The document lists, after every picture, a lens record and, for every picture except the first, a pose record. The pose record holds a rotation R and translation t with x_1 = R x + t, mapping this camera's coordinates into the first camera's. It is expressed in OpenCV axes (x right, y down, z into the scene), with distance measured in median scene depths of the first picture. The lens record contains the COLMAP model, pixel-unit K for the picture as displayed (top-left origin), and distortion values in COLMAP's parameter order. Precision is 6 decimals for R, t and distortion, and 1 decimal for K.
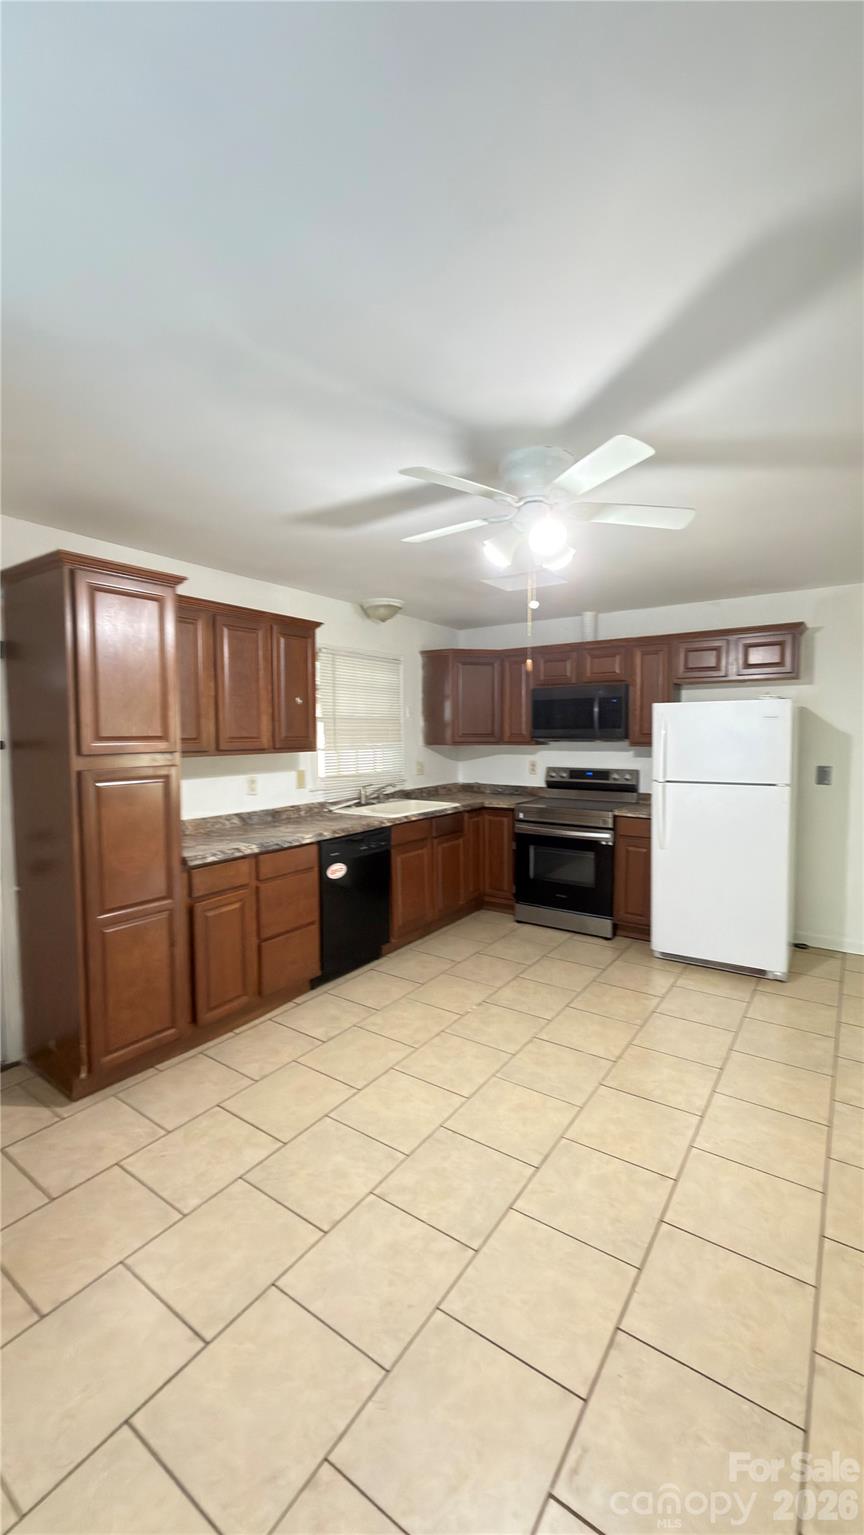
lens RADIAL K [[611.8, 0, 426.2], [0, 611.8, 767.7], [0, 0, 1]] dist [0.002366, 0.000930]
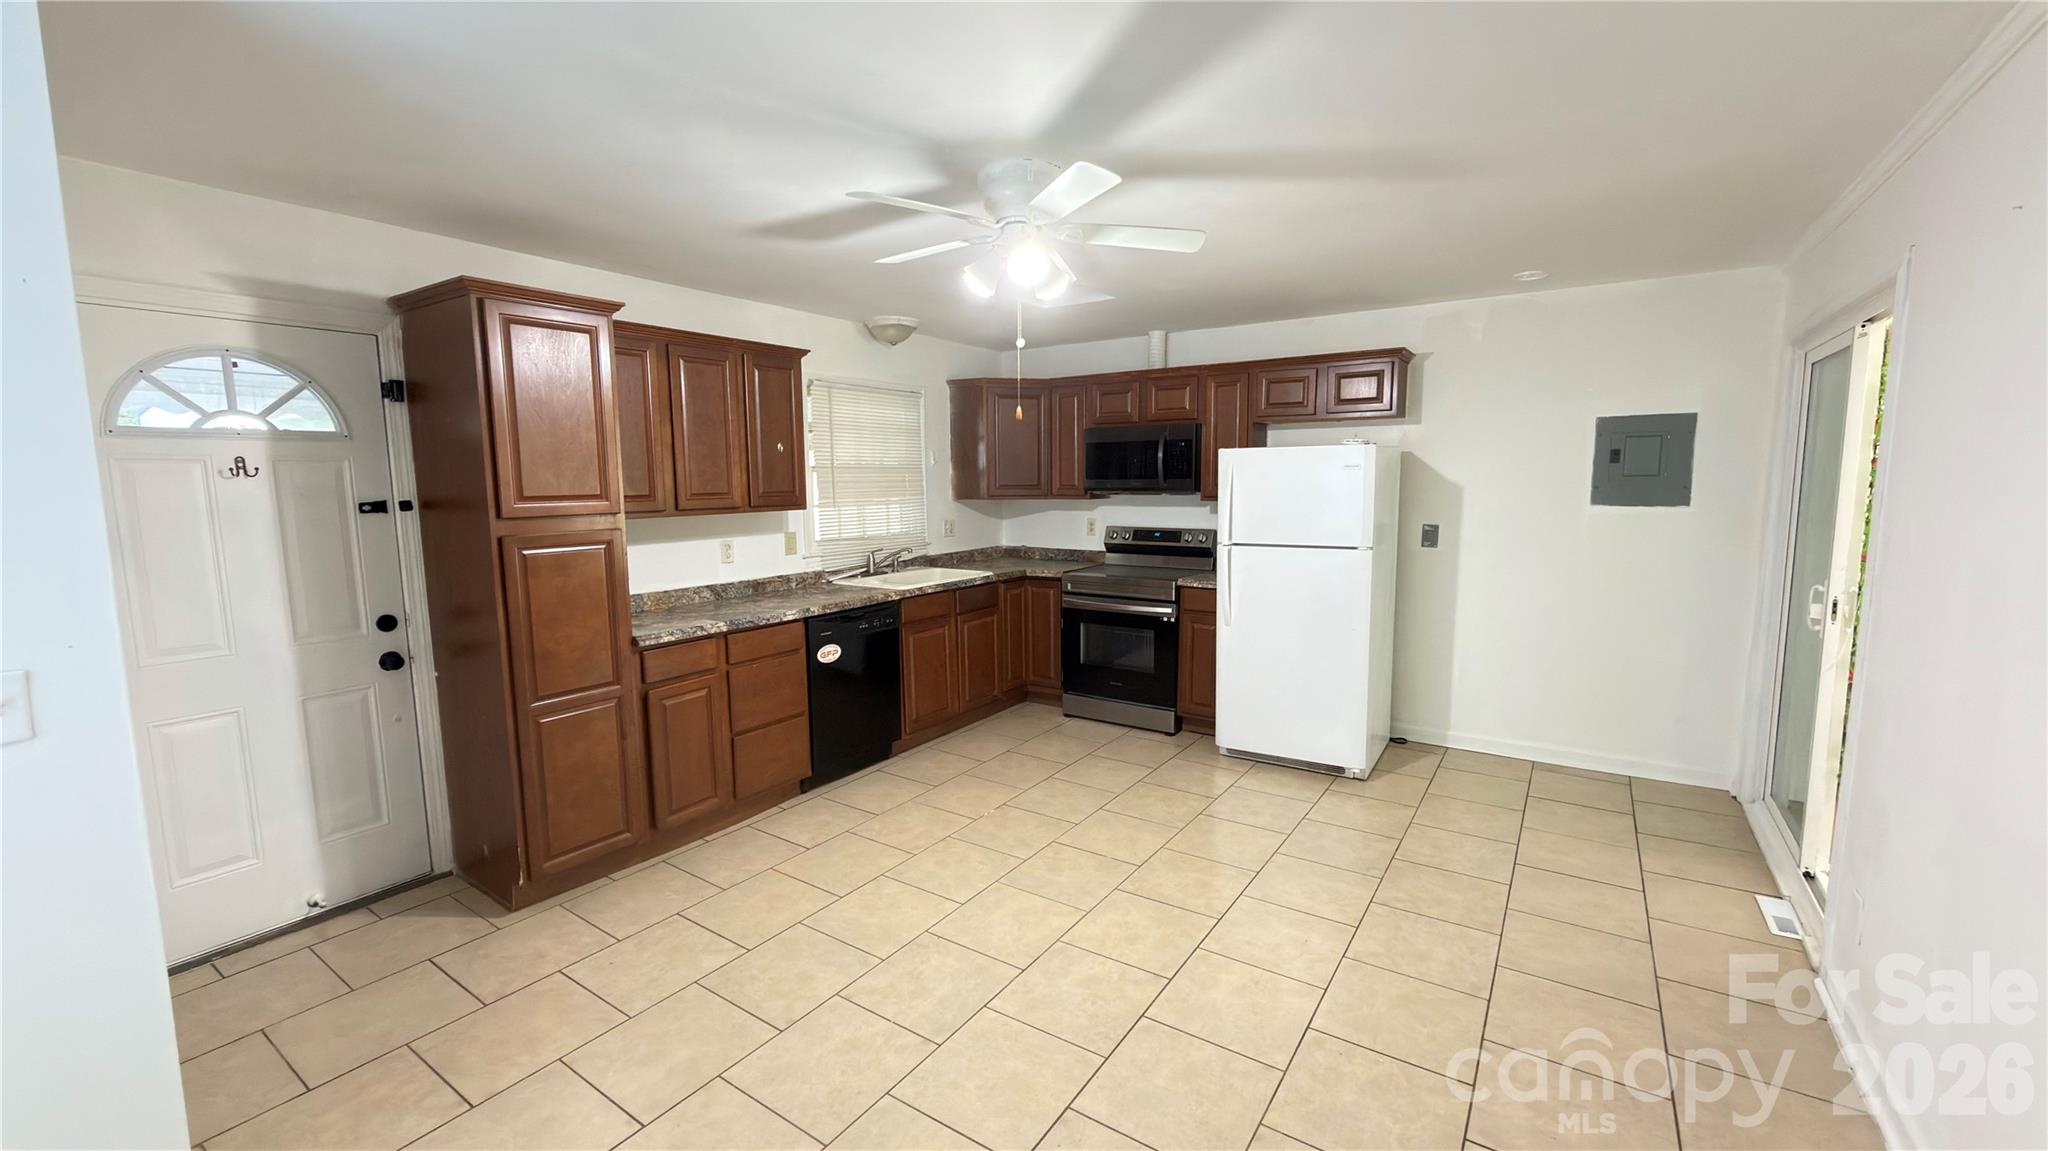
lens RADIAL K [[816.3, 0, 1021.3], [0, 816.3, 578.2], [0, 0, 1]] dist [0.002366, 0.000930]
pose [[0.999837, -0.004597, 0.017444, 0.118438], [0.003420, 0.997752, 0.066924, -0.009070], [-0.017712, -0.066853, 0.997606, -0.132324]]
